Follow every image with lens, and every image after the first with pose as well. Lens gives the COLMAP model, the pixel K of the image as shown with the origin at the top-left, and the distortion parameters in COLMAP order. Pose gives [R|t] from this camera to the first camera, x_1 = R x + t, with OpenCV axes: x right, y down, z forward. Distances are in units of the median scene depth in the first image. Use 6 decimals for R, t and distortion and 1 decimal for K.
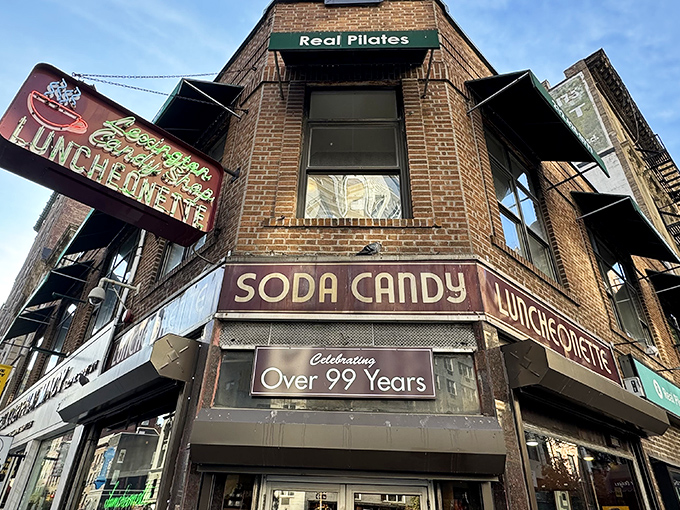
lens RADIAL K [[432.2, 0, 339.6], [0, 432.2, 257.6], [0, 0, 1]] dist [-0.002991, -0.000439]
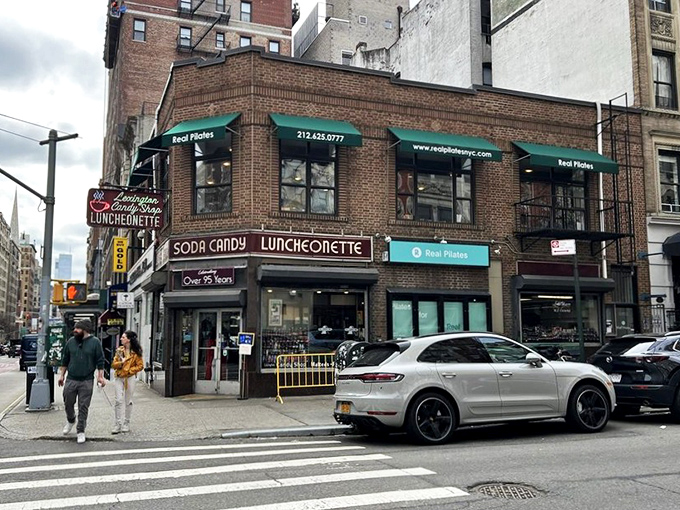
lens RADIAL K [[665.0, 0, 339.5], [0, 665.0, 253.9], [0, 0, 1]] dist [0.006142, 0.000000]
pose [[0.933547, -0.070474, -0.351460, 2.277118], [0.210449, 0.901471, 0.378234, -1.307277], [0.290175, -0.427063, 0.856397, -2.391926]]
